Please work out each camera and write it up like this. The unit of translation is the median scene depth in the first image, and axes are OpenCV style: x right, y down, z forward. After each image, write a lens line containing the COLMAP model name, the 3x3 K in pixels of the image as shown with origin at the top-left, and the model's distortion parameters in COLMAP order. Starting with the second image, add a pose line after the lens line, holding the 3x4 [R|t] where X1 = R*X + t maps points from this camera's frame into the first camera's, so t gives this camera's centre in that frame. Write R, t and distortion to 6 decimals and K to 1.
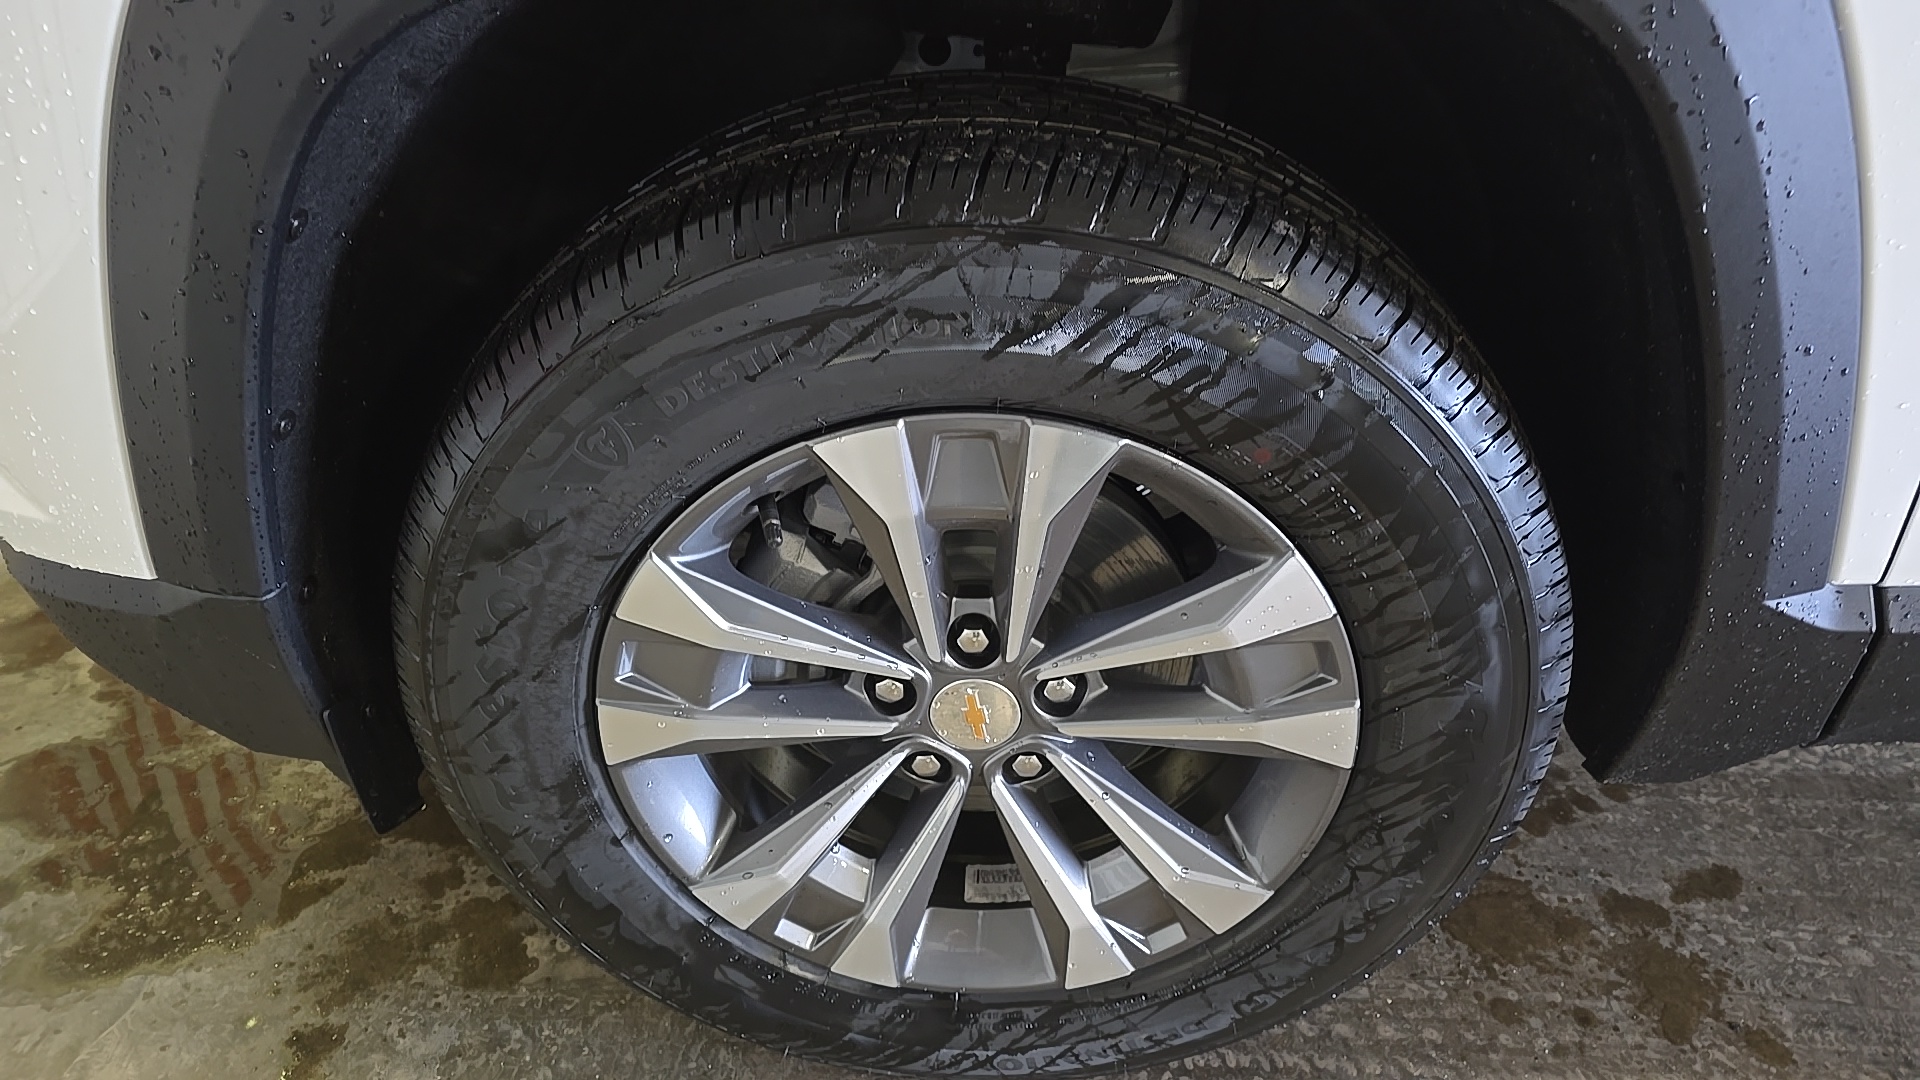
lens RADIAL K [[1291.6, 0, 971.9], [0, 1291.6, 550.0], [0, 0, 1]] dist [0.042685, -0.029631]
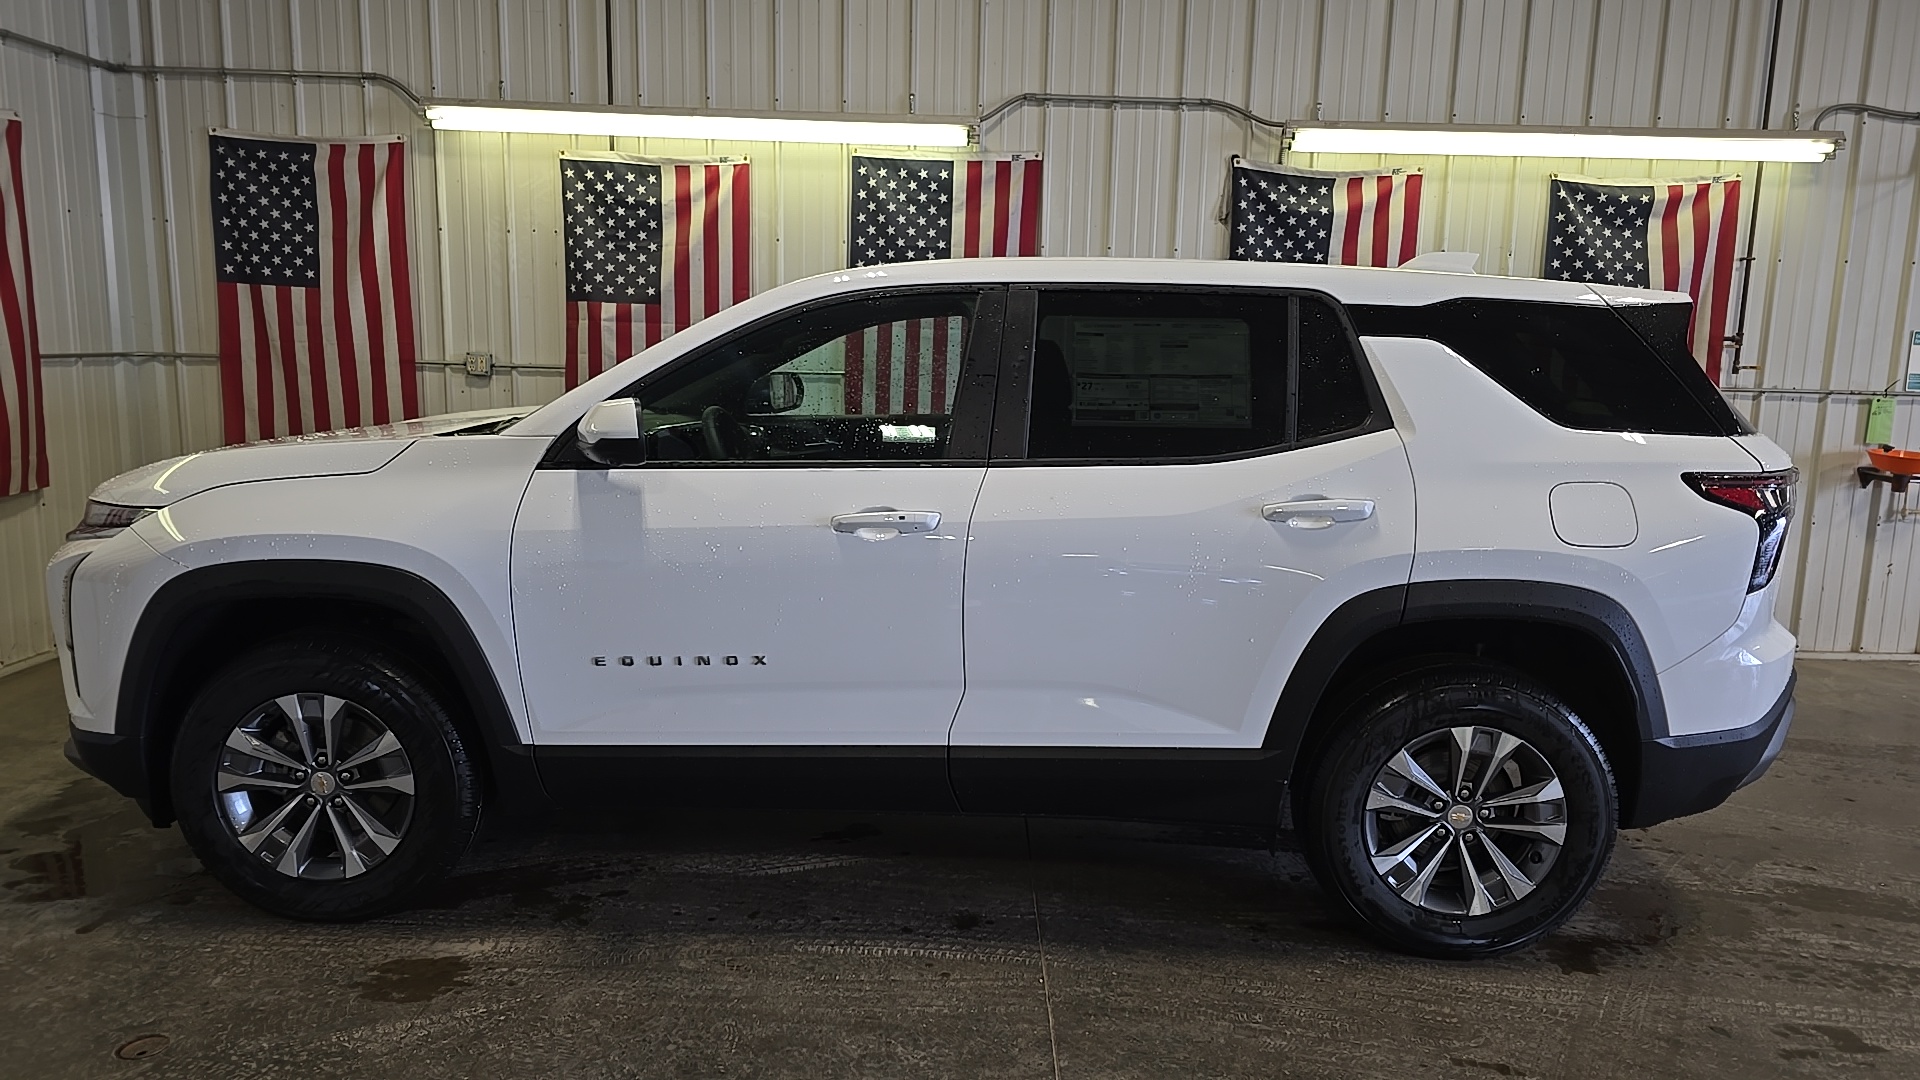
lens RADIAL K [[1291.6, 0, 971.9], [0, 1291.6, 550.0], [0, 0, 1]] dist [0.042685, -0.029631]
pose [[0.999255, 0.032191, 0.021277, 1.856714], [-0.020308, 0.907590, -0.419367, 1.106153], [-0.032811, 0.418623, 0.907567, -2.898759]]
